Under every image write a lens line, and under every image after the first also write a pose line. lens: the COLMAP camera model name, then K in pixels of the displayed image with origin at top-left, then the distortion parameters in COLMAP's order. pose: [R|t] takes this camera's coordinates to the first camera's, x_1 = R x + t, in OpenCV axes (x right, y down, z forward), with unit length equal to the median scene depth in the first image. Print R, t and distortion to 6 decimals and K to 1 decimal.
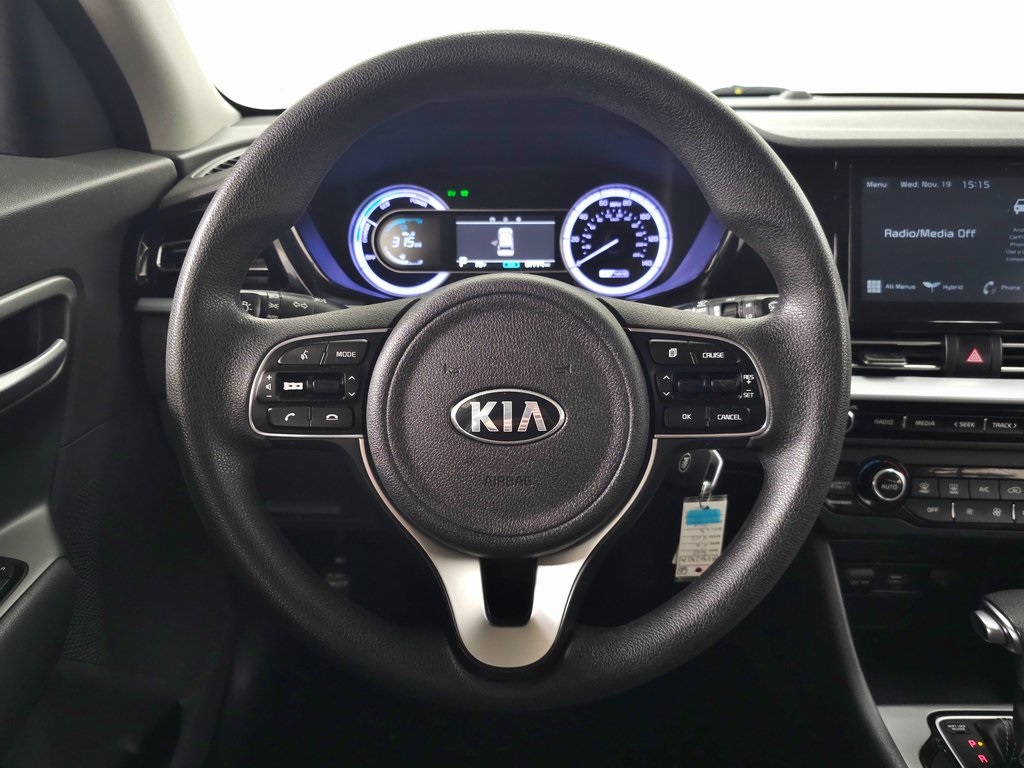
lens RADIAL K [[711.4, 0, 512.0], [0, 711.4, 384.0], [0, 0, 1]] dist [0.011791, -0.019341]
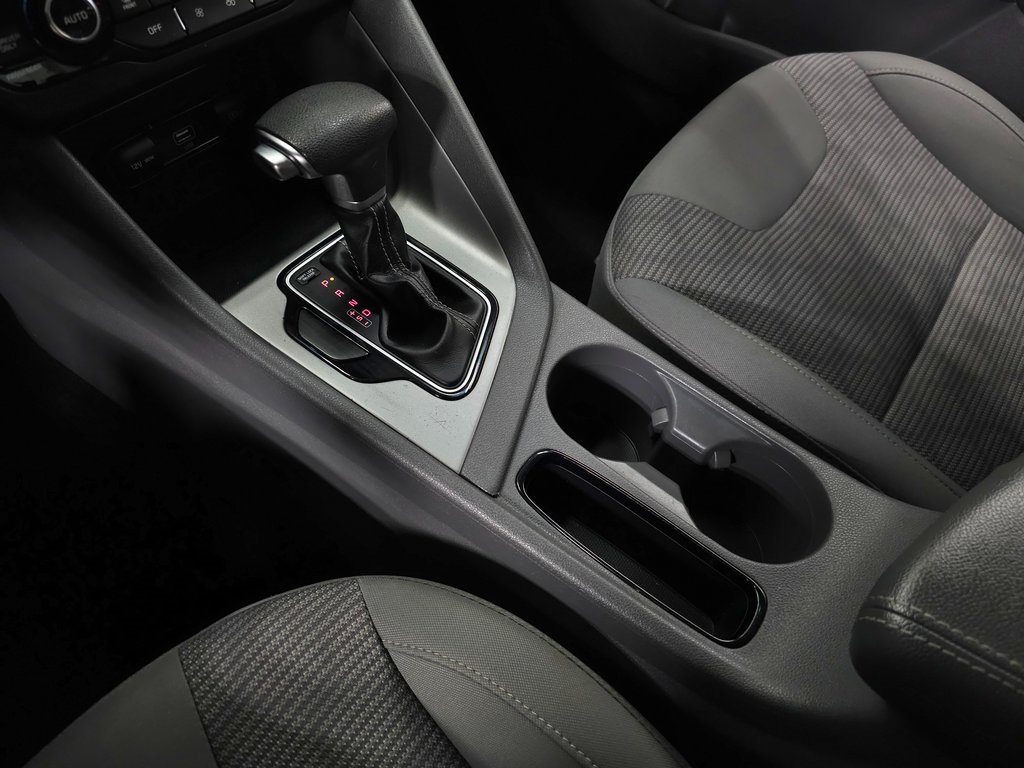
lens RADIAL K [[692.2, 0, 506.6], [0, 692.2, 374.0], [0, 0, 1]] dist [0.034440, -0.040267]
pose [[0.606771, -0.620192, 0.497182, 0.248853], [0.229102, 0.735393, 0.637738, 0.067944], [-0.761144, -0.273055, 0.588303, 0.241488]]
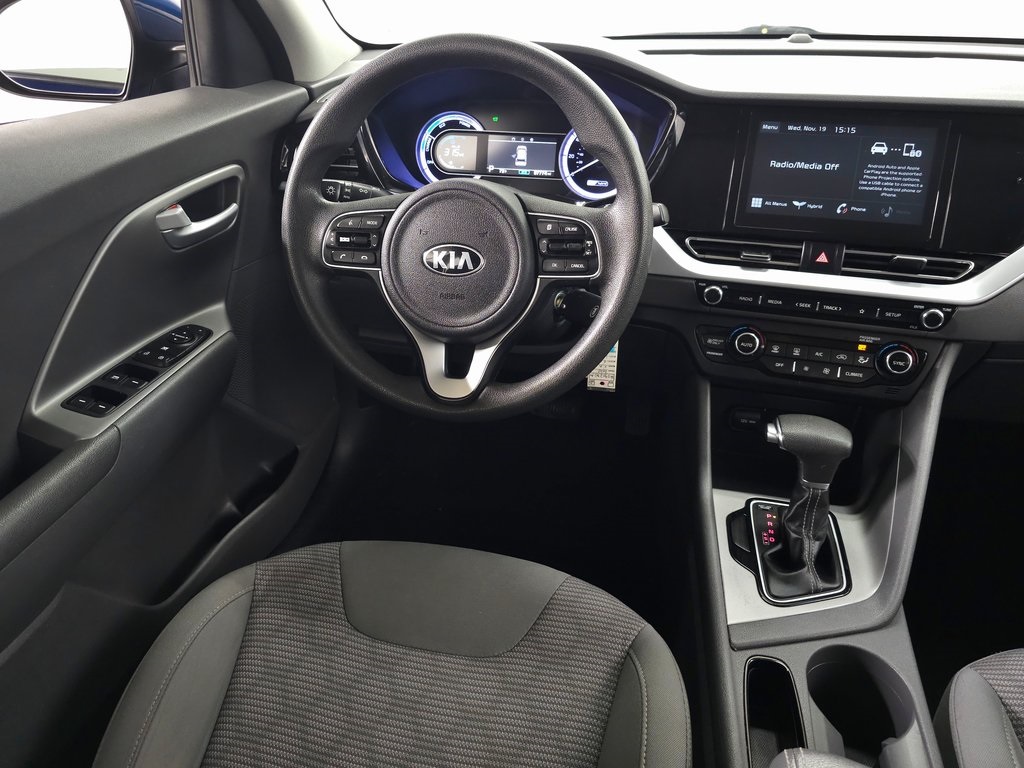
lens RADIAL K [[692.2, 0, 506.6], [0, 692.2, 374.0], [0, 0, 1]] dist [0.034440, -0.040267]
pose [[0.974128, 0.111584, -0.196529, 0.332070], [-0.086151, 0.987292, 0.133537, 0.055533], [0.208932, -0.113151, 0.971362, -0.467816]]
